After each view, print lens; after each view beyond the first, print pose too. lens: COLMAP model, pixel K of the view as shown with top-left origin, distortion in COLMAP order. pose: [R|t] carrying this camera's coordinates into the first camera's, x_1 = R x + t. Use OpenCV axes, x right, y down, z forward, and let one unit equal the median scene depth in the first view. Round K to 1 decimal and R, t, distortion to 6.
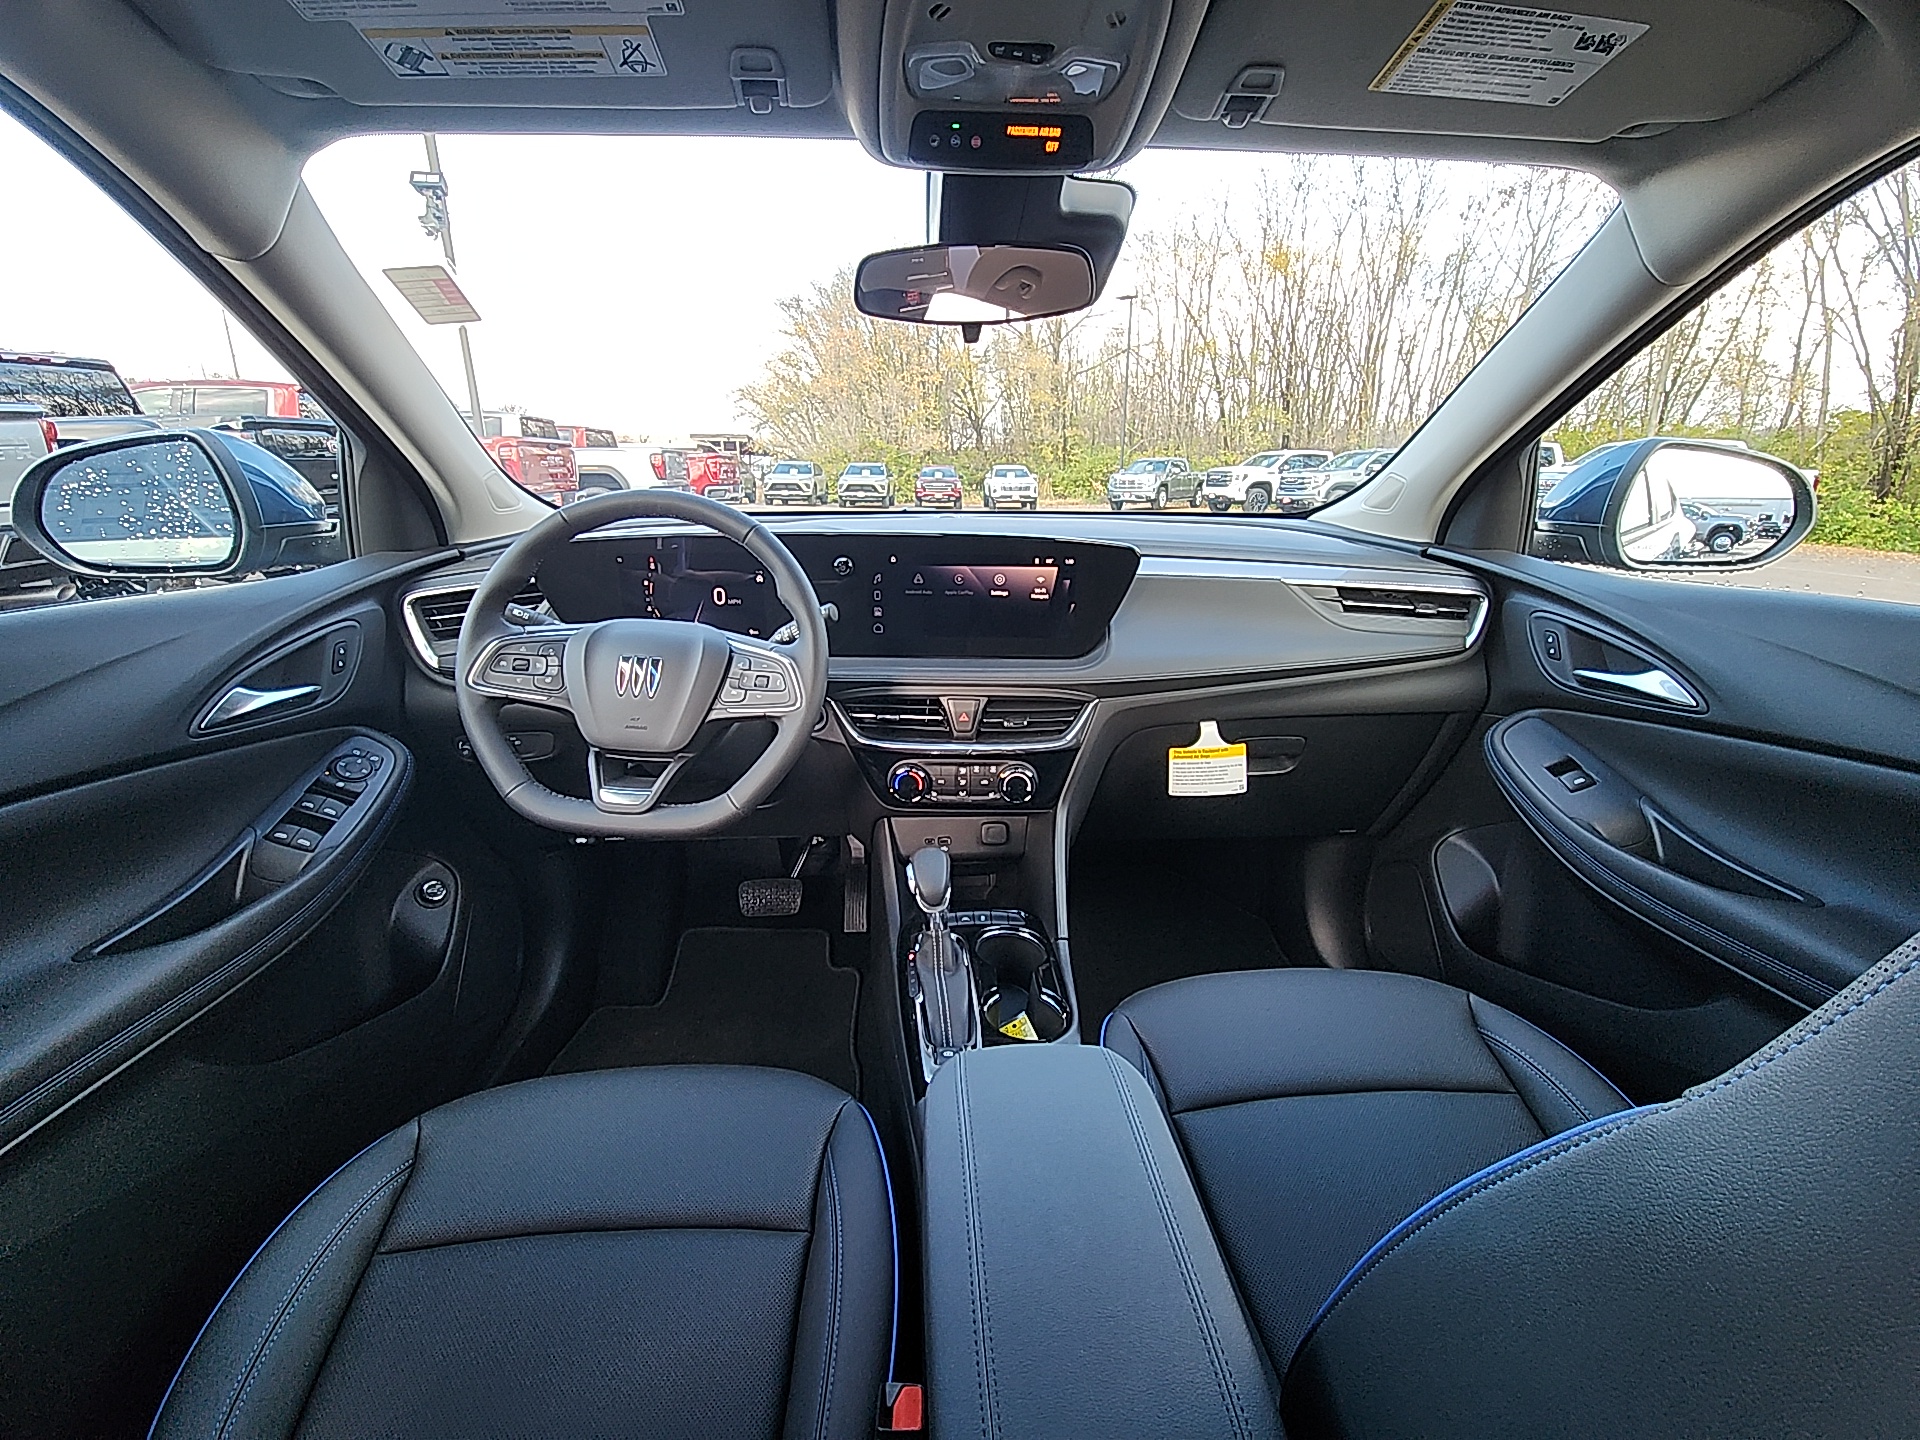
lens RADIAL K [[774.7, 0, 953.5], [0, 774.7, 710.8], [0, 0, 1]] dist [0.006421, -0.005434]
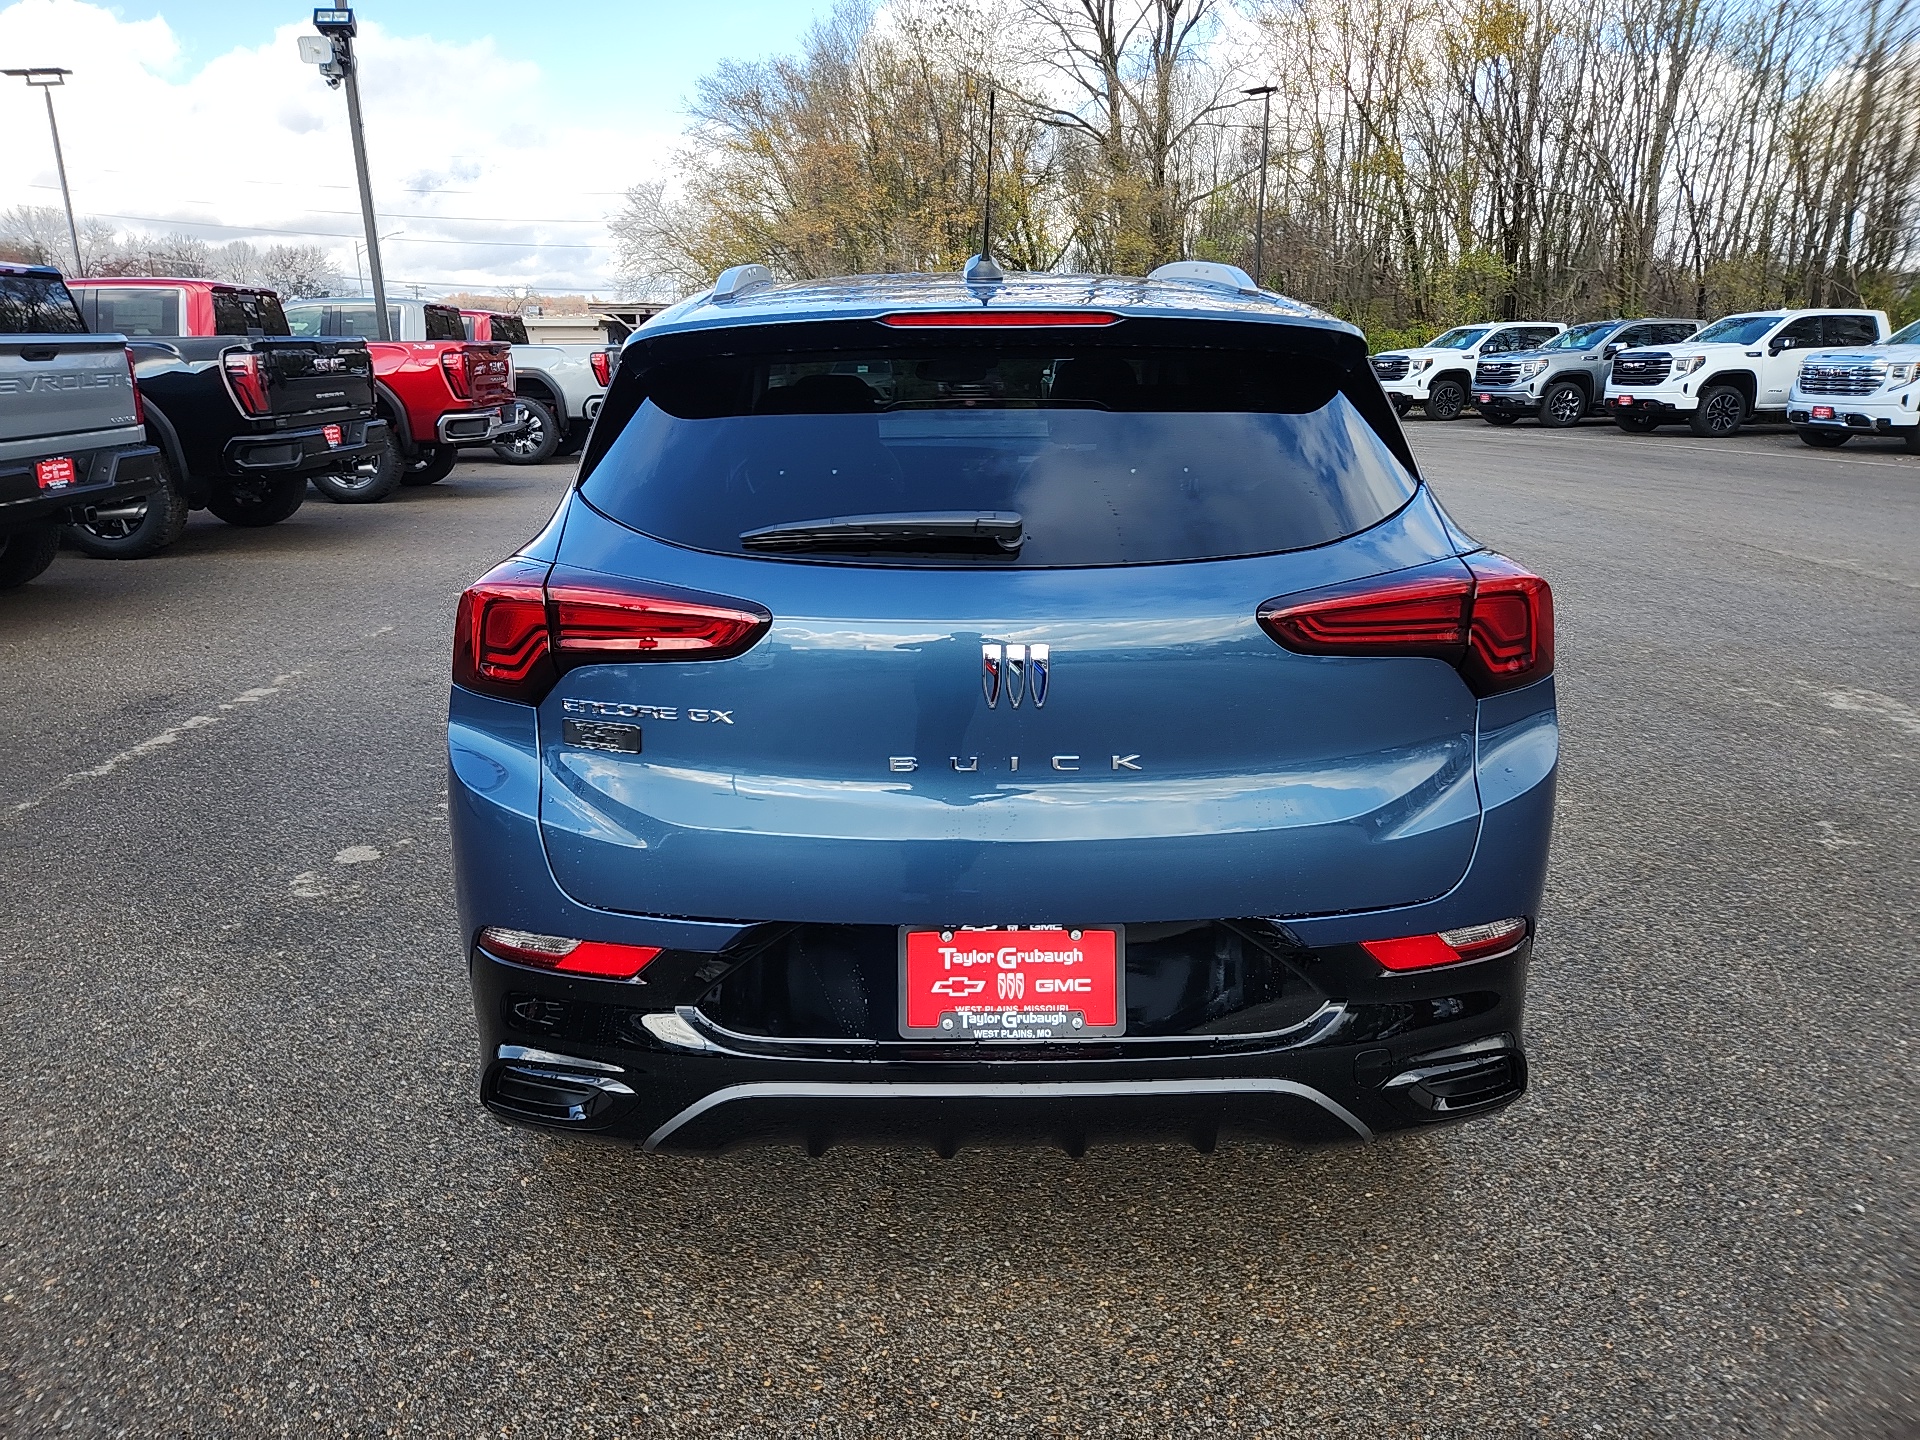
lens RADIAL K [[1270.2, 0, 929.0], [0, 1270.2, 716.2], [0, 0, 1]] dist [0.080129, -0.066663]
pose [[0.998532, 0.002522, -0.054100, 0.010463], [-0.003784, 0.999723, -0.023240, 0.046069], [0.054026, 0.023411, 0.998265, -0.196321]]
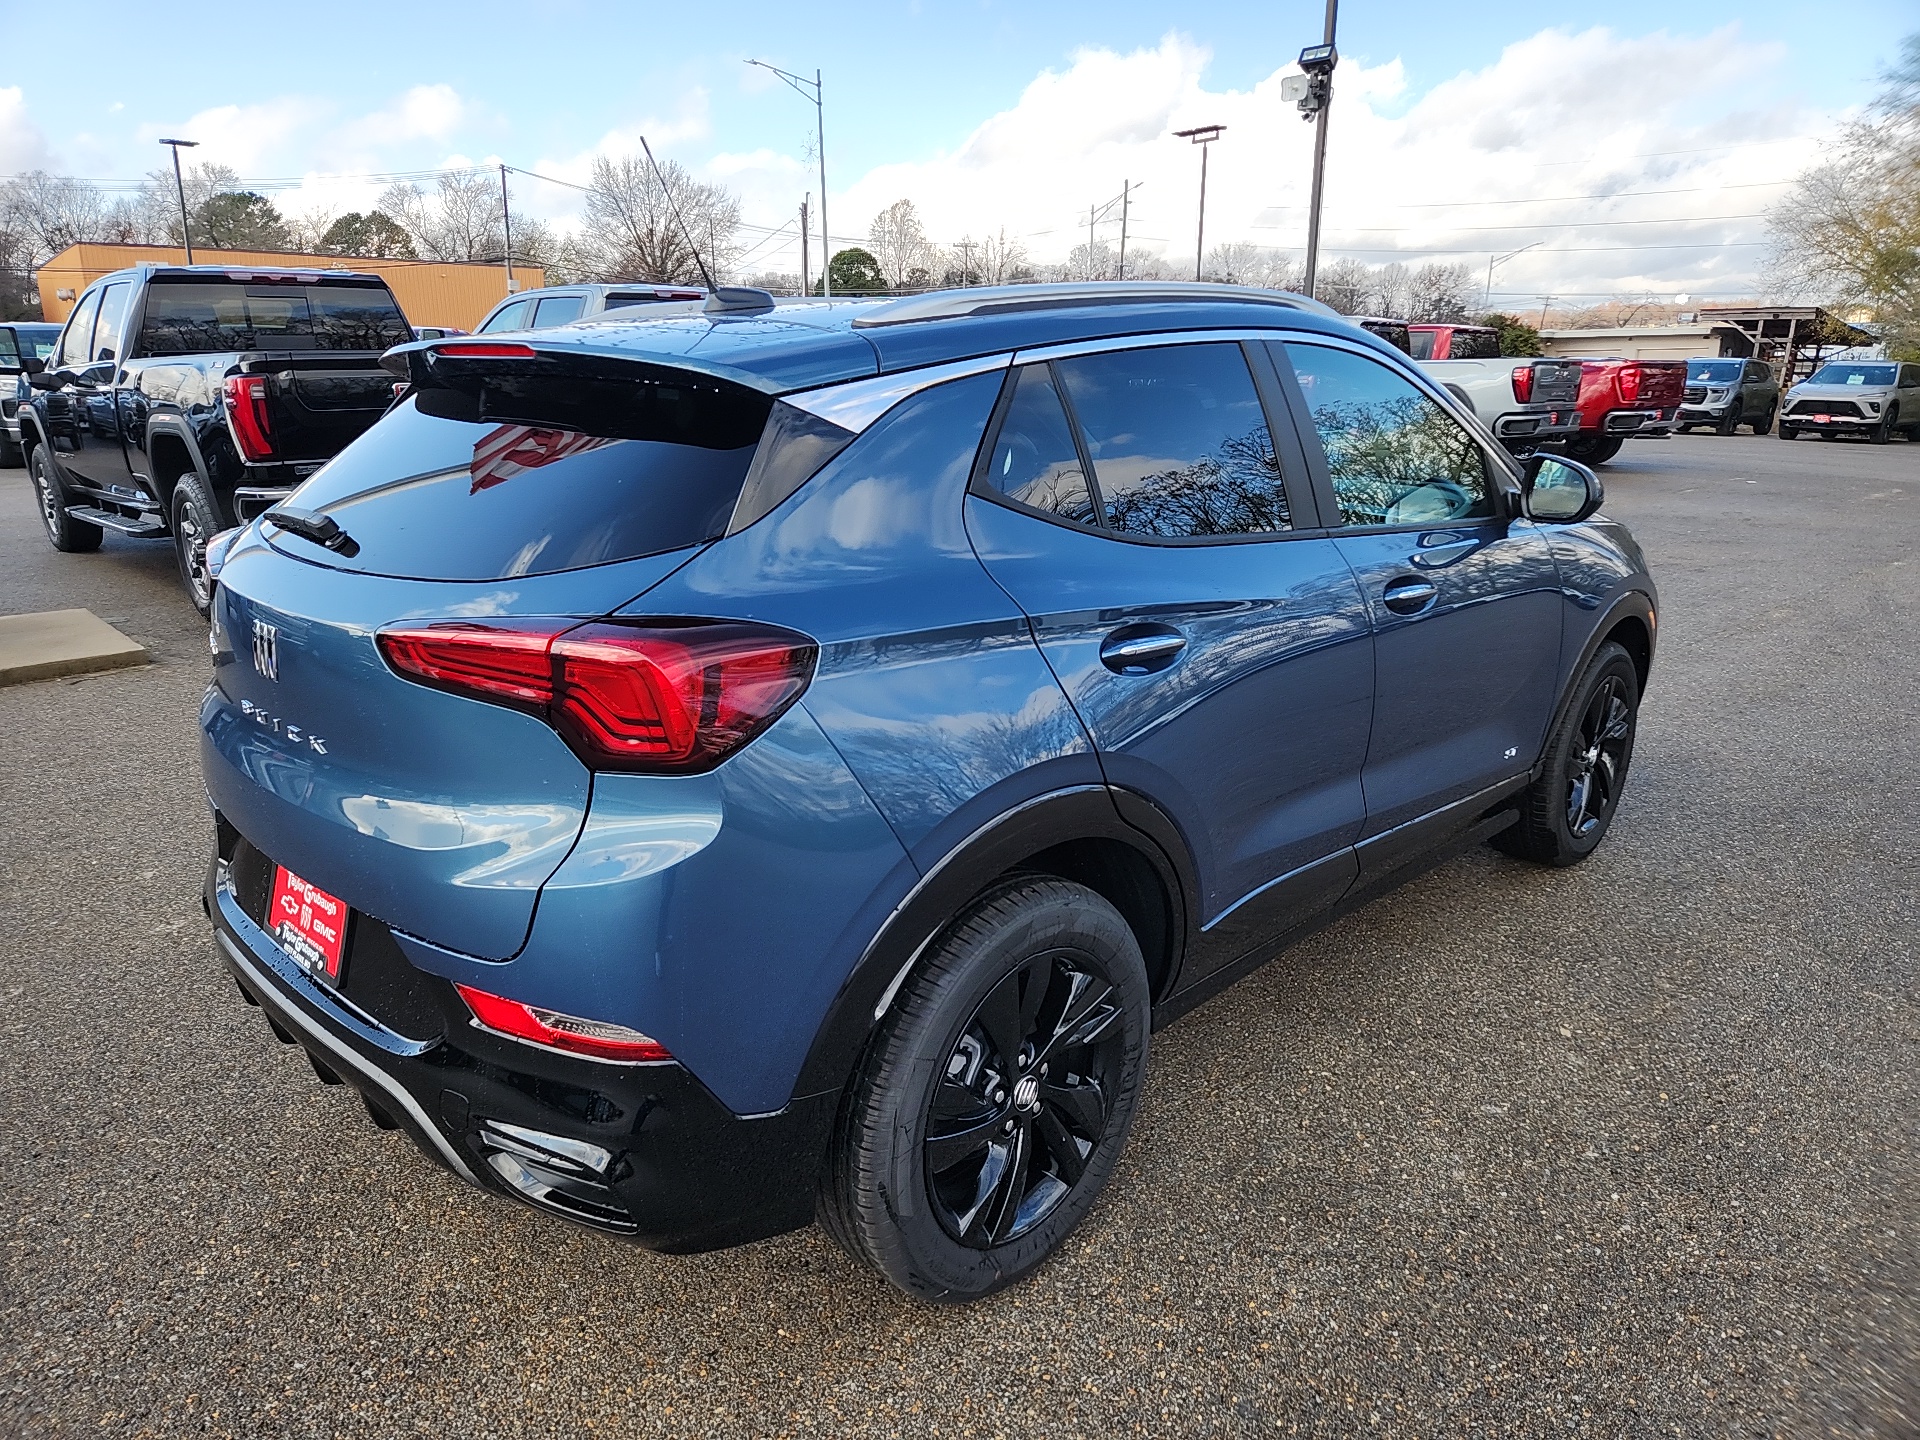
lens RADIAL K [[1270.2, 0, 929.0], [0, 1270.2, 716.2], [0, 0, 1]] dist [0.080129, -0.066663]
pose [[0.659957, 0.193486, -0.725962, 0.144490], [-0.221120, 0.973494, 0.058444, 0.025397], [0.718027, 0.121954, 0.685247, -0.132146]]
